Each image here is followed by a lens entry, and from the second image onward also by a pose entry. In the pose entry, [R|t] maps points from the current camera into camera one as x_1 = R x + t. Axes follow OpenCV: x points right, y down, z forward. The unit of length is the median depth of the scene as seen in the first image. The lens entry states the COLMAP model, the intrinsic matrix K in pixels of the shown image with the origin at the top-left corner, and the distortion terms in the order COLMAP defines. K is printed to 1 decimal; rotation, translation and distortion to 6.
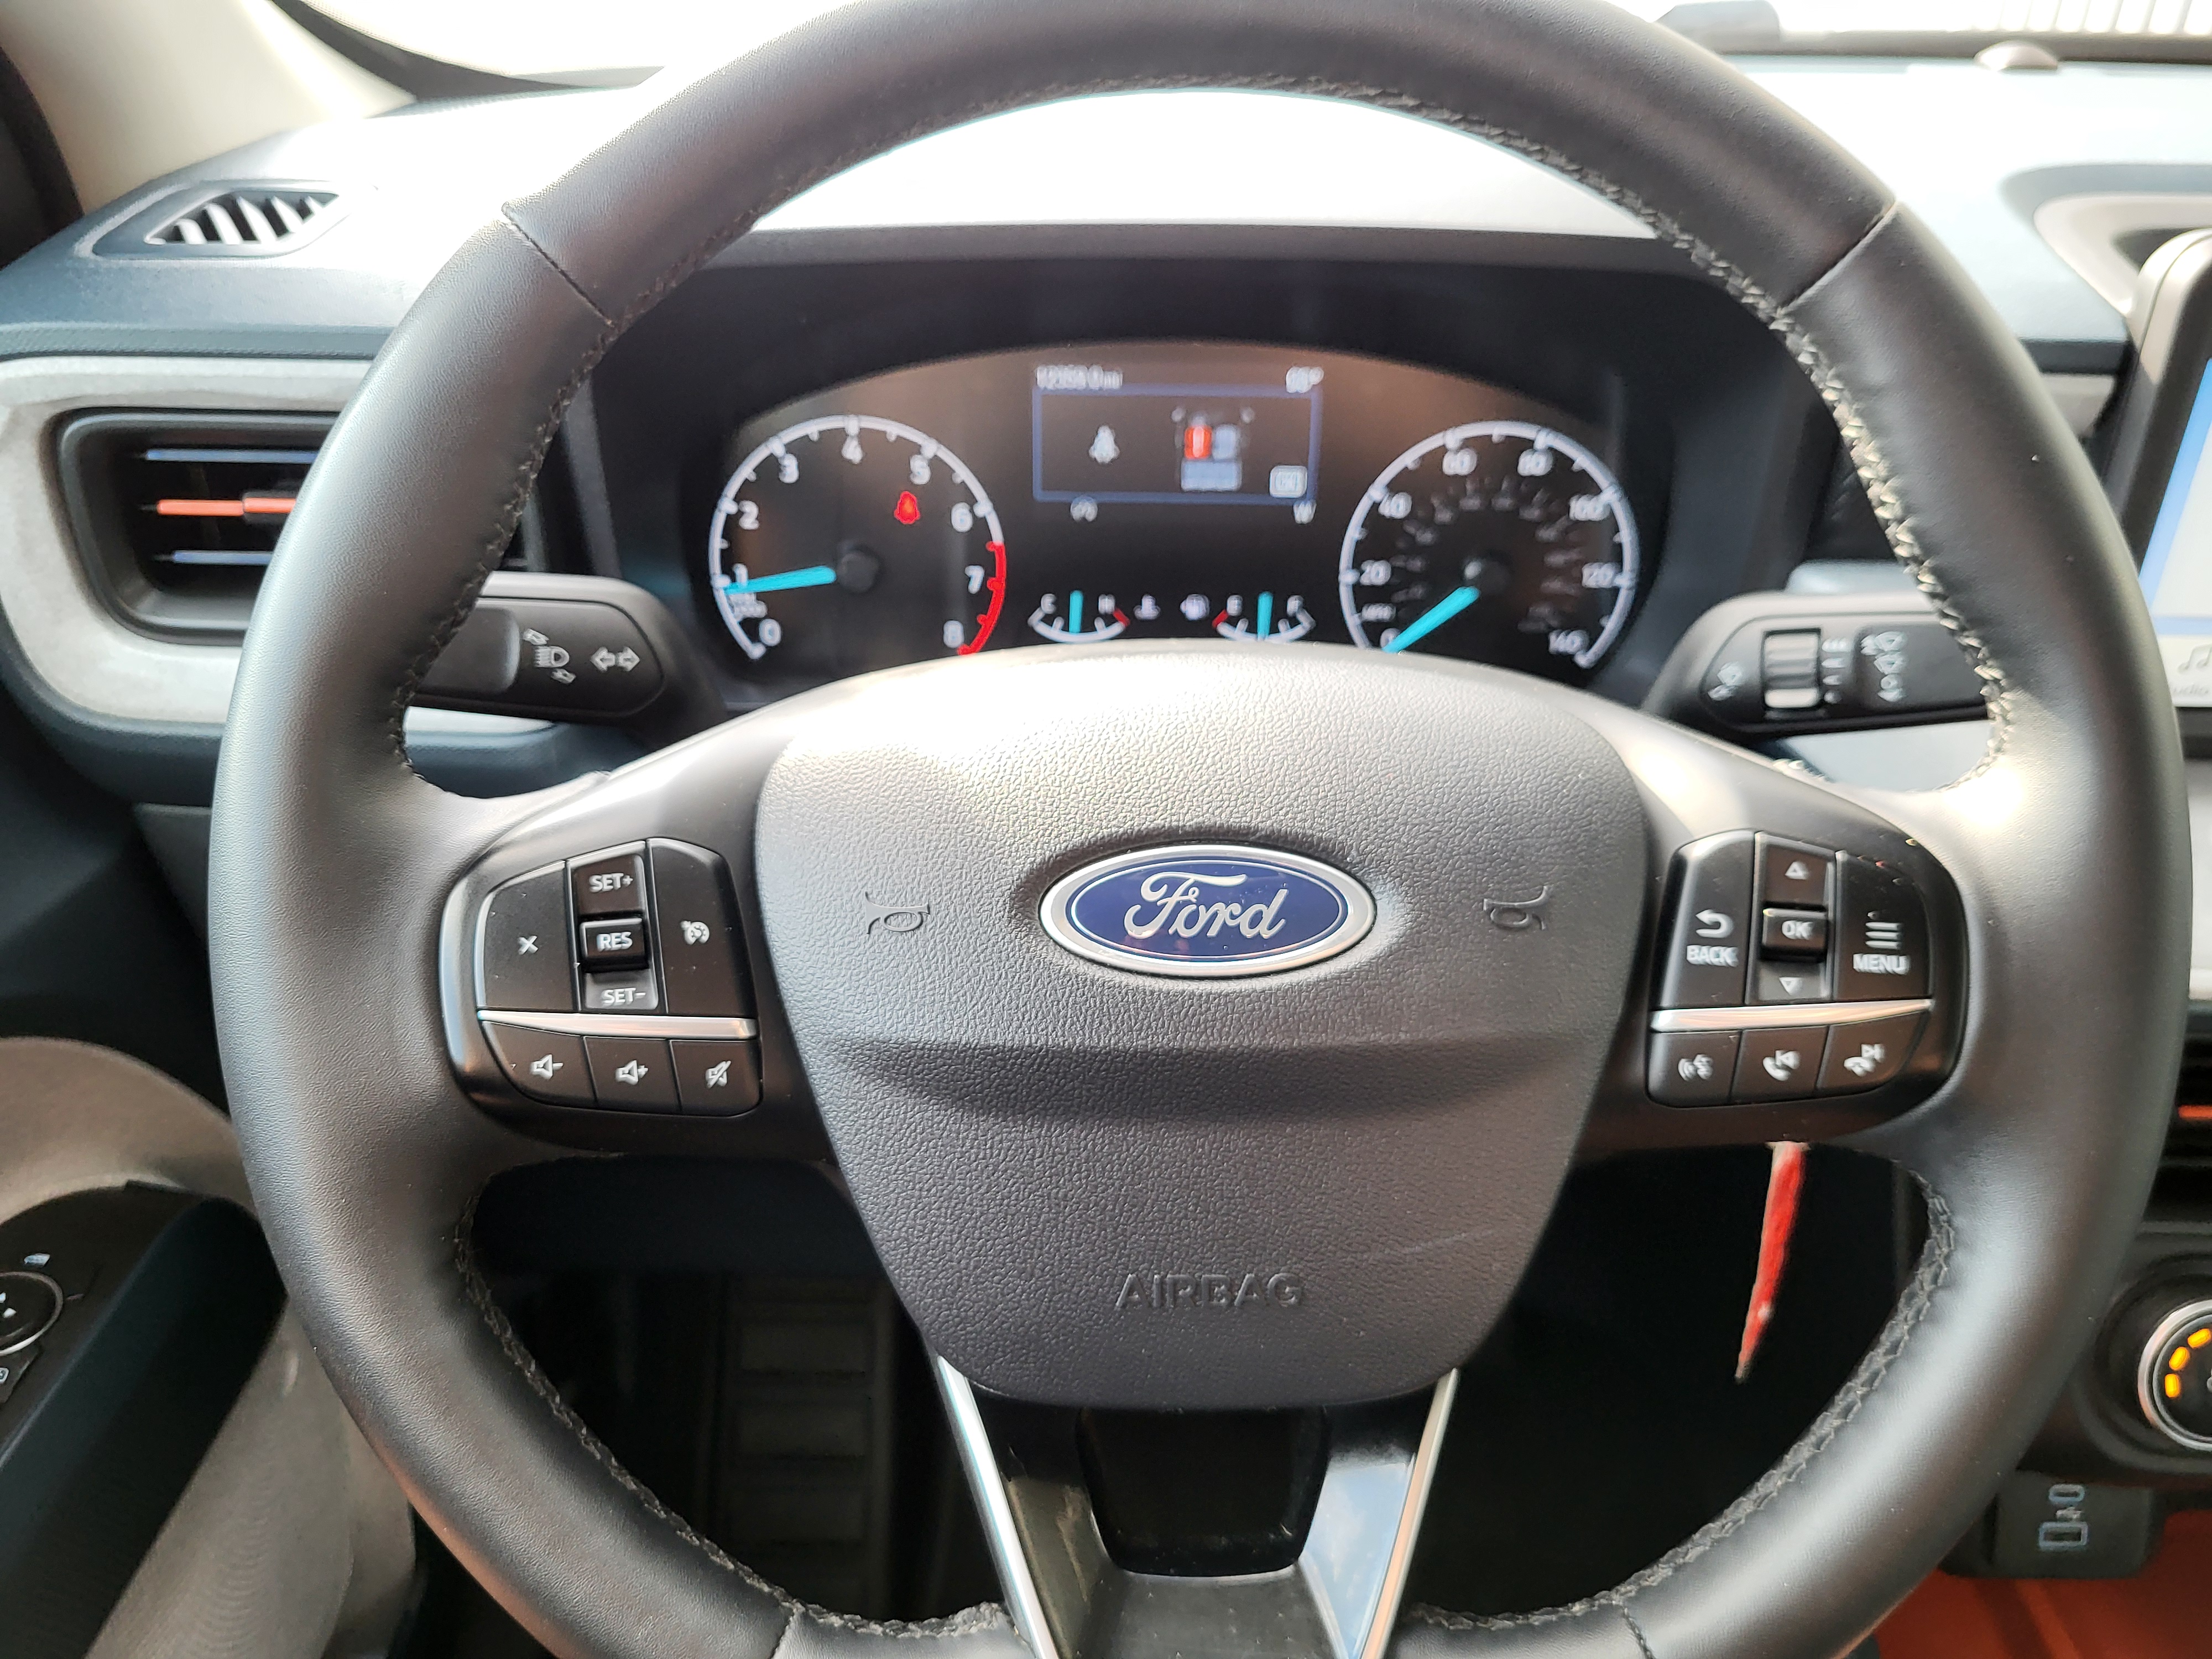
lens RADIAL K [[1731.1, 0, 1112.4], [0, 1731.1, 829.0], [0, 0, 1]] dist [0.010272, 0.013297]
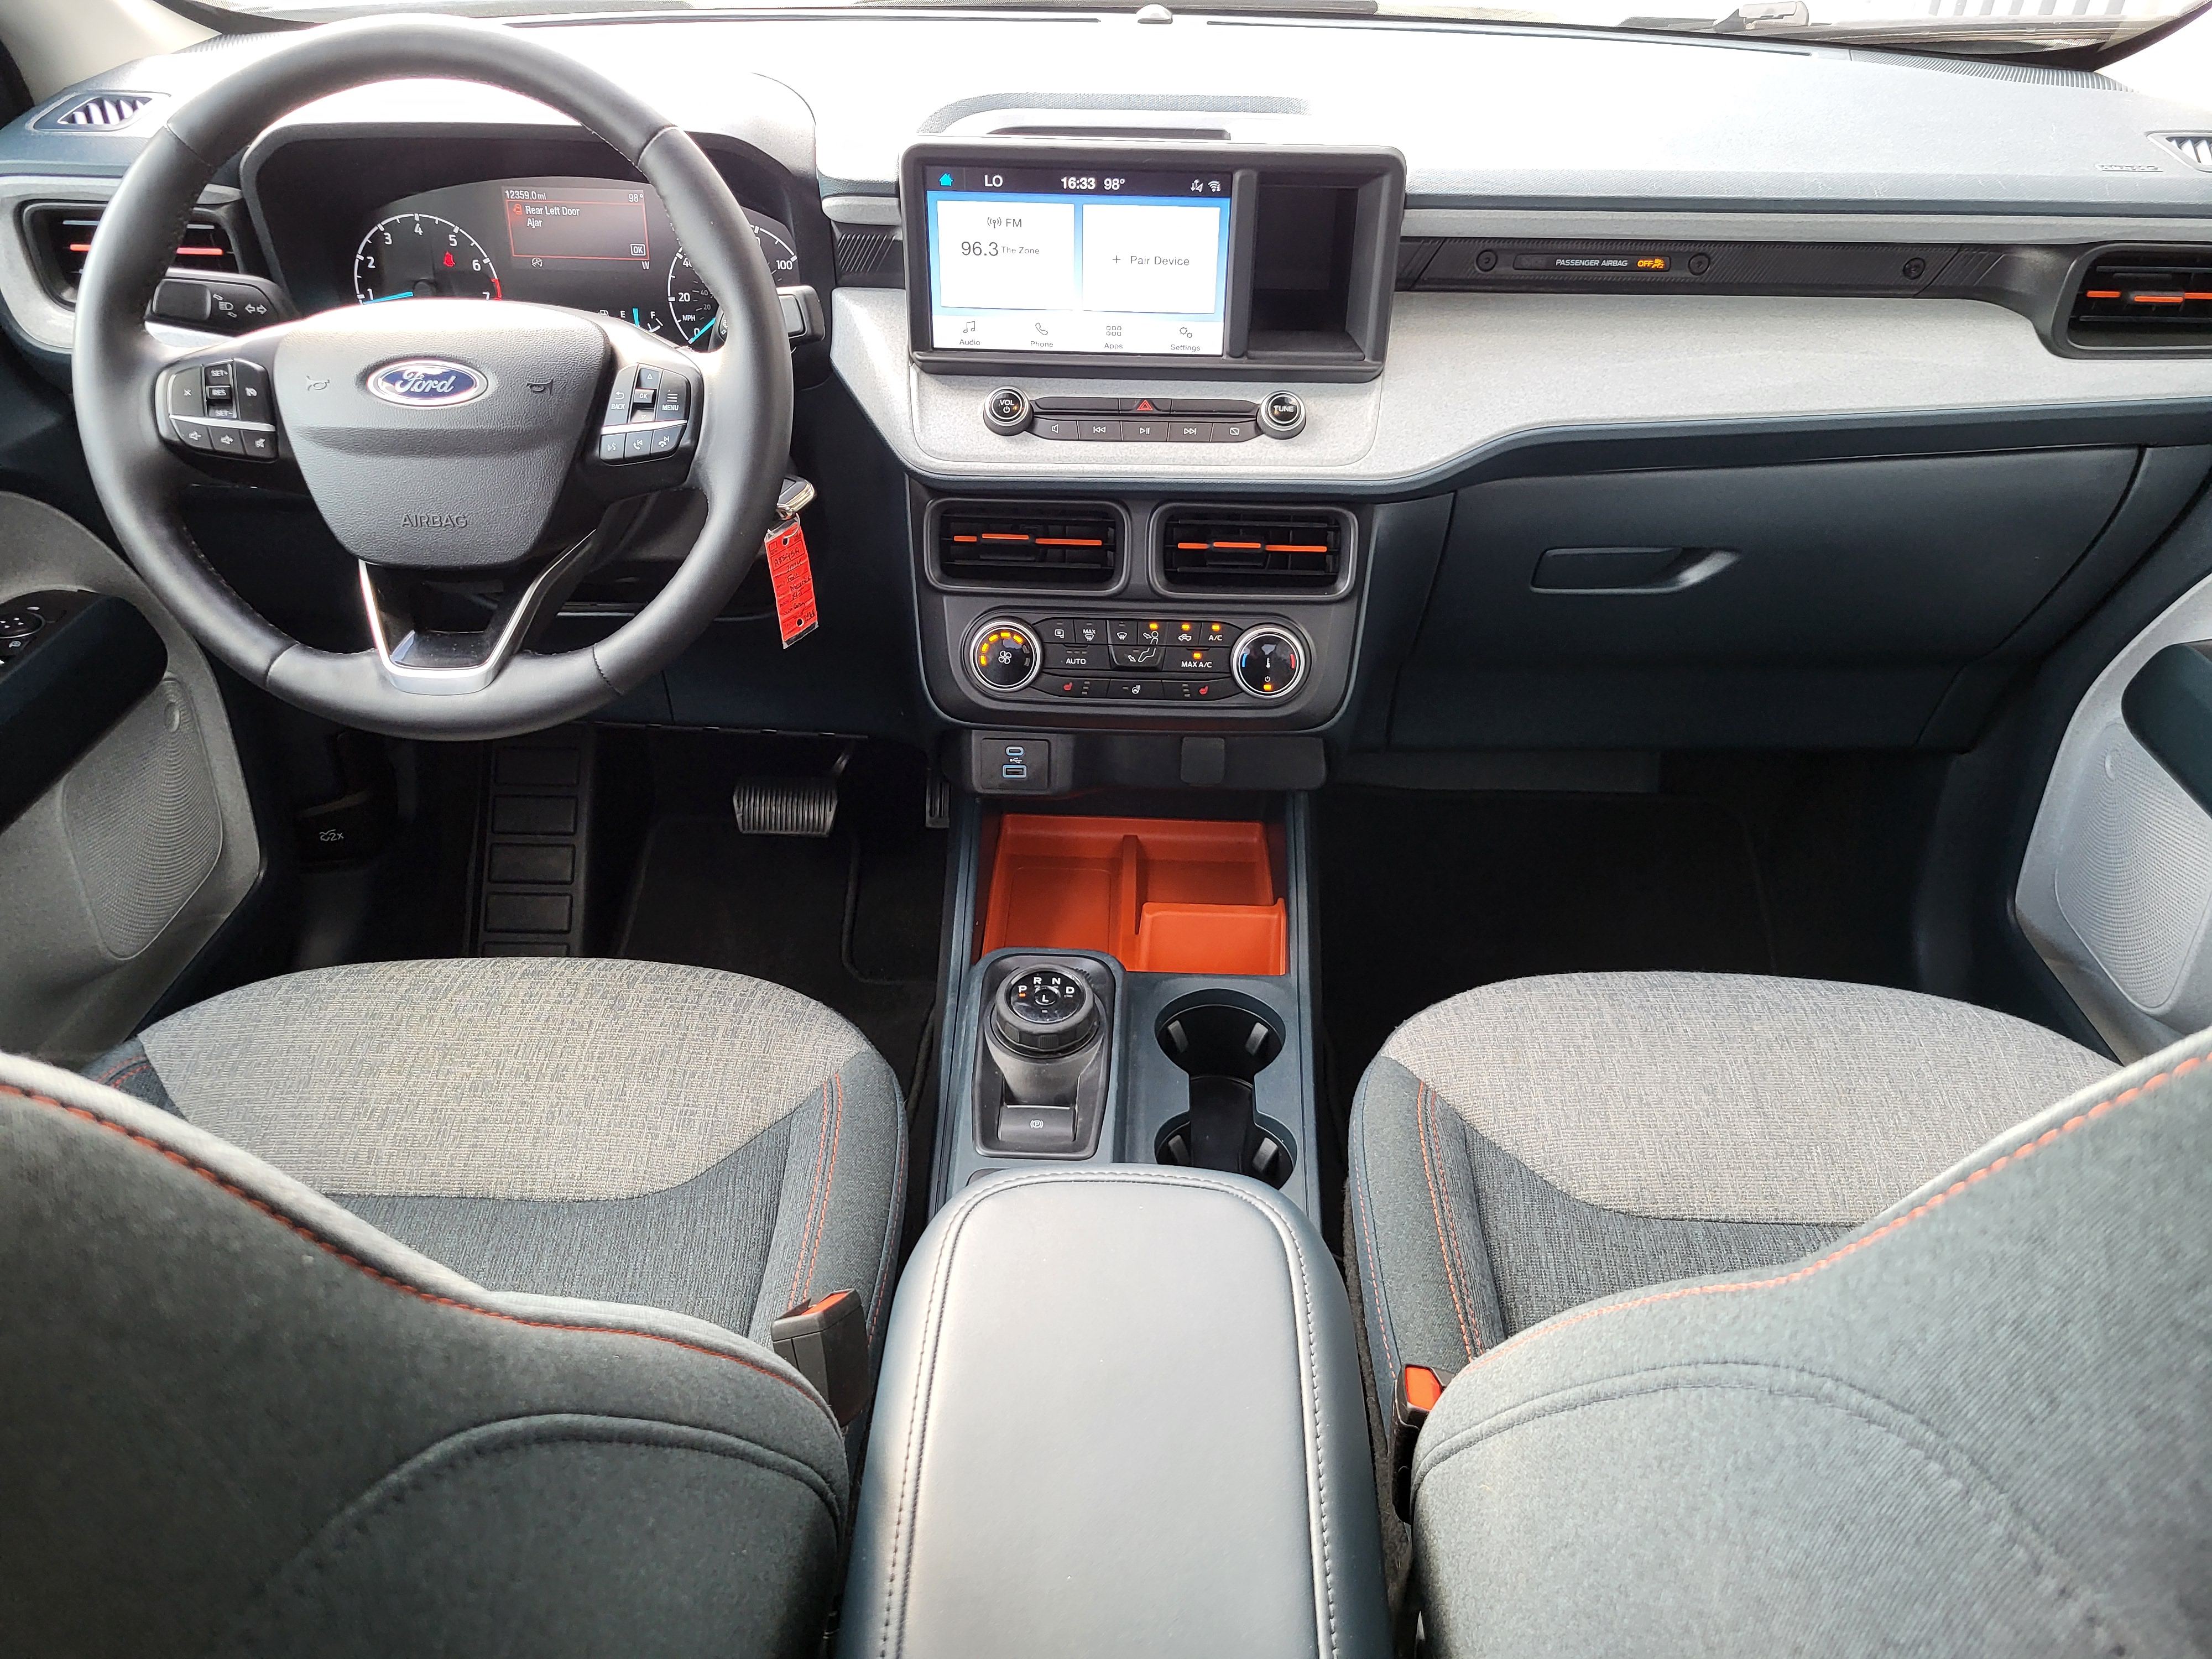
lens RADIAL K [[1673.7, 0, 1108.5], [0, 1673.7, 802.4], [0, 0, 1]] dist [0.027282, -0.001867]
pose [[0.999867, 0.013092, -0.009704, 0.707071], [-0.012269, 0.996679, 0.080506, 0.290509], [0.010726, -0.080376, 0.996707, -1.048399]]
